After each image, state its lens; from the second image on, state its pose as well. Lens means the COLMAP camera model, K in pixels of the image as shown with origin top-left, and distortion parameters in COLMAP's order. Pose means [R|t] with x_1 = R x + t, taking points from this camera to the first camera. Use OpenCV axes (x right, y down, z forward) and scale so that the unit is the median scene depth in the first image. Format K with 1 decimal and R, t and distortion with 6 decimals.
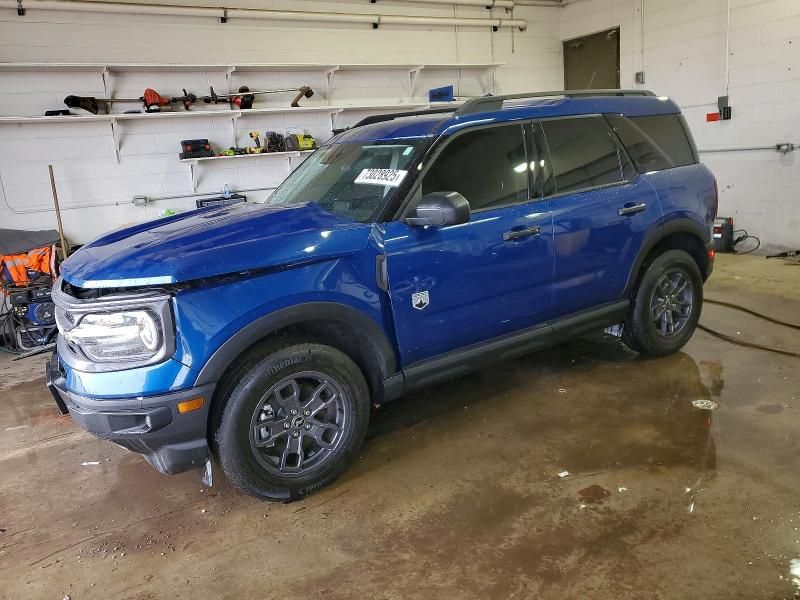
lens RADIAL K [[612.1, 0, 400.0], [0, 612.1, 300.0], [0, 0, 1]] dist [-0.026347, 0.000755]
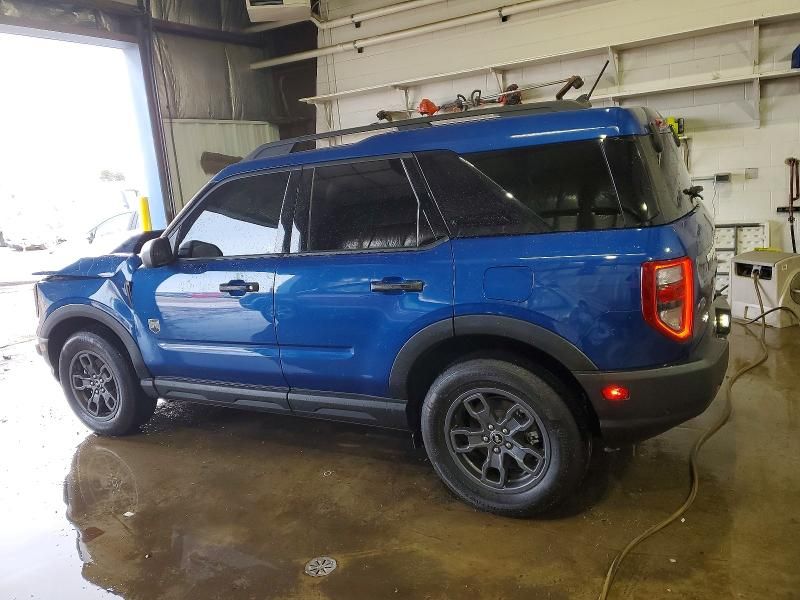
lens RADIAL K [[631.2, 0, 400.0], [0, 631.2, 300.0], [0, 0, 1]] dist [0.012360, 0.004090]
pose [[0.472064, 0.204678, -0.857475, 0.663510], [-0.153988, 0.976865, 0.148402, -0.154445], [0.868011, 0.061985, 0.492660, 0.408719]]
